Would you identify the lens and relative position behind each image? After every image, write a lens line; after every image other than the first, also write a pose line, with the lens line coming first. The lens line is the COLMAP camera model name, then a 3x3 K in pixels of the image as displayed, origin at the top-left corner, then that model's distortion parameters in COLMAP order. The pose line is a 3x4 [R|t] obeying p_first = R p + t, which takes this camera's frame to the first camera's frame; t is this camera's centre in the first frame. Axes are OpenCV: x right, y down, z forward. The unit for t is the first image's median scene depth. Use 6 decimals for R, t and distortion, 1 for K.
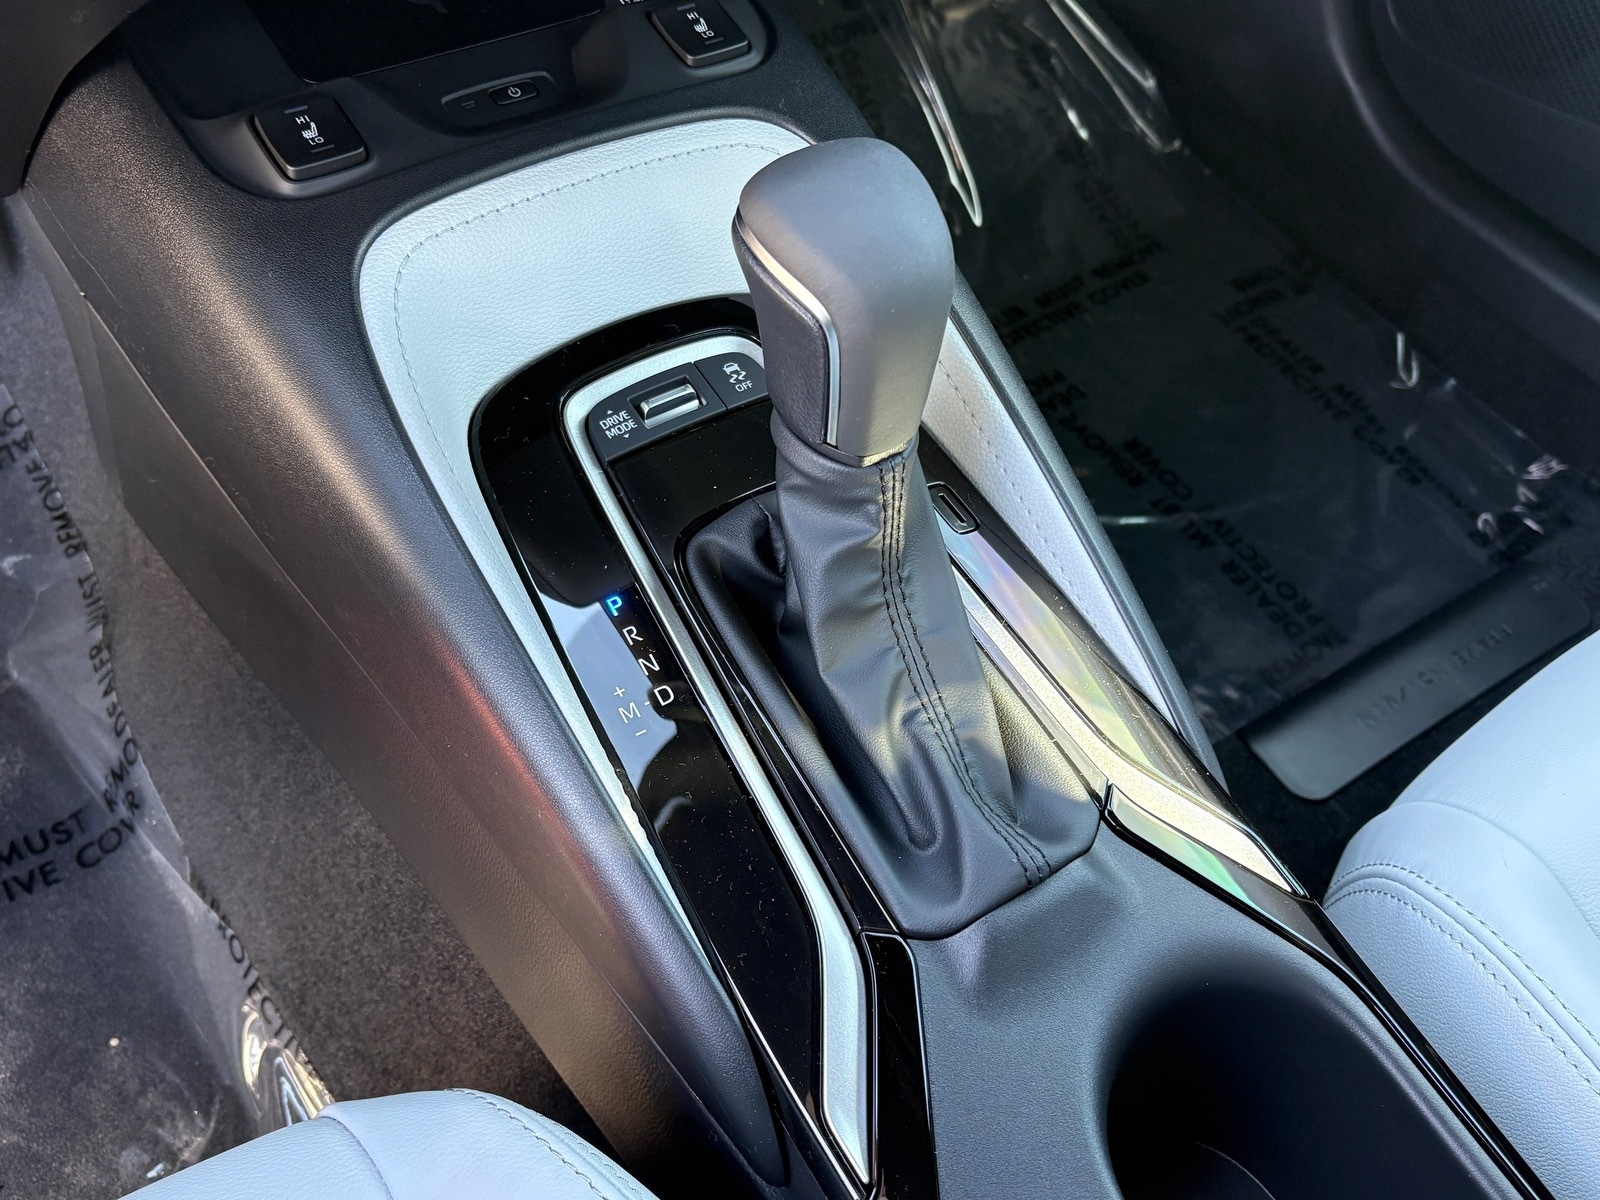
lens RADIAL K [[1537.9, 0, 800.0], [0, 1537.9, 600.0], [0, 0, 1]] dist [0.006863, 0.004463]
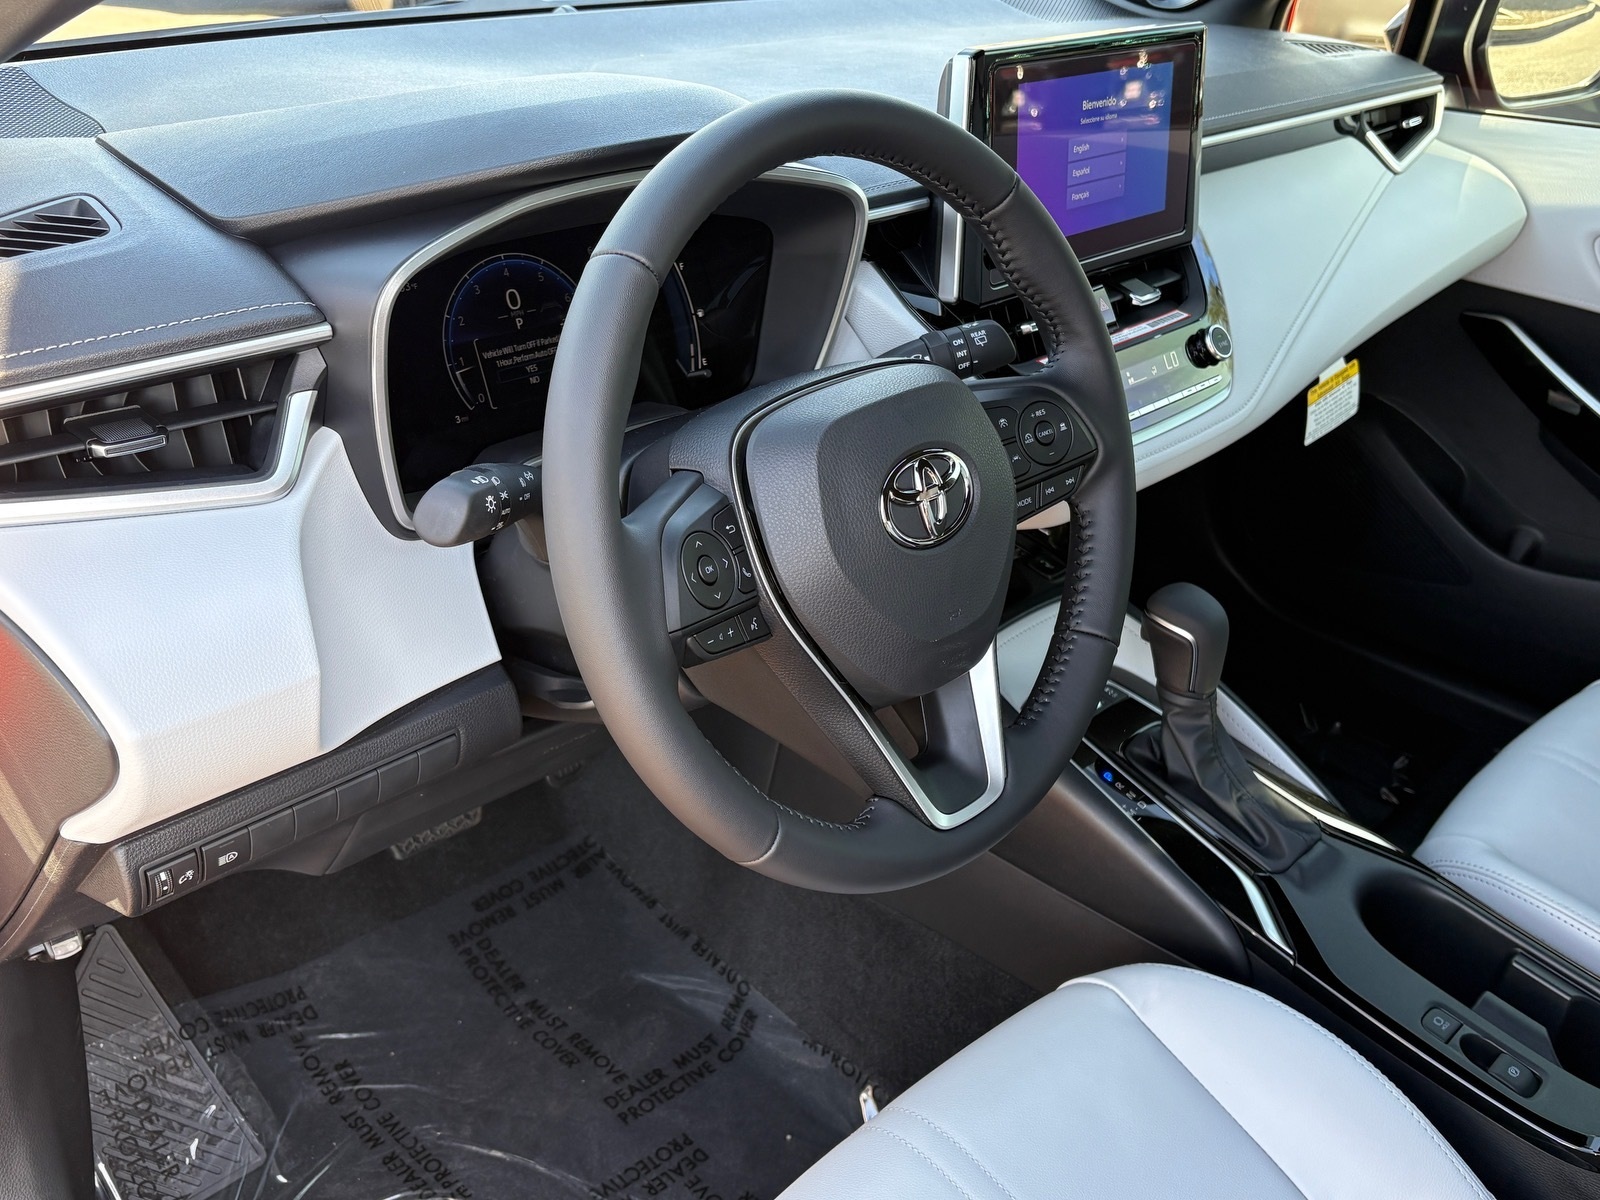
lens RADIAL K [[1487.0, 0, 800.0], [0, 1487.0, 600.0], [0, 0, 1]] dist [0.019902, -0.000539]
pose [[0.980301, -0.131040, 0.147775, -0.568018], [0.176089, 0.918735, -0.353437, 0.307883], [-0.089452, 0.372497, 0.923712, -0.778719]]
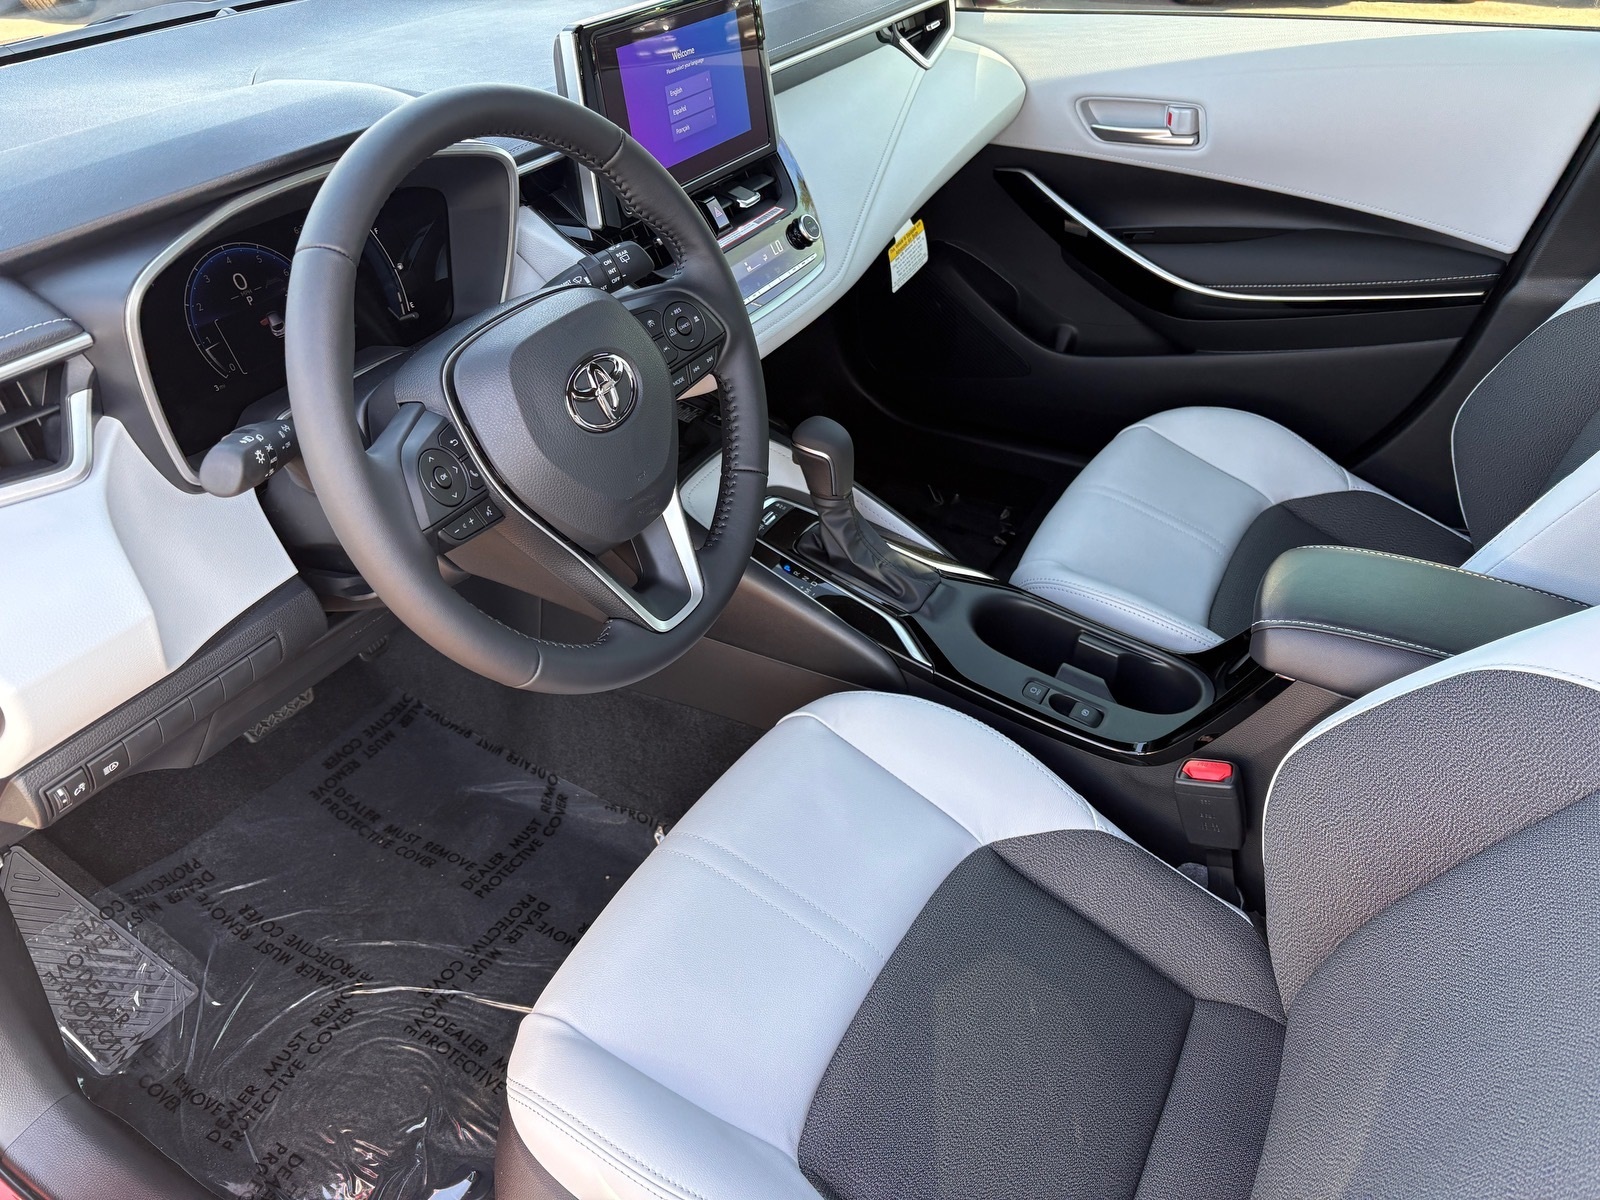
lens RADIAL K [[1229.2, 0, 800.0], [0, 1229.2, 600.0], [0, 0, 1]] dist [0.013568, -0.003560]
pose [[0.894878, -0.337860, 0.291624, -0.551365], [0.399071, 0.898294, -0.183875, 0.347043], [-0.199840, 0.280924, 0.938694, -0.906595]]
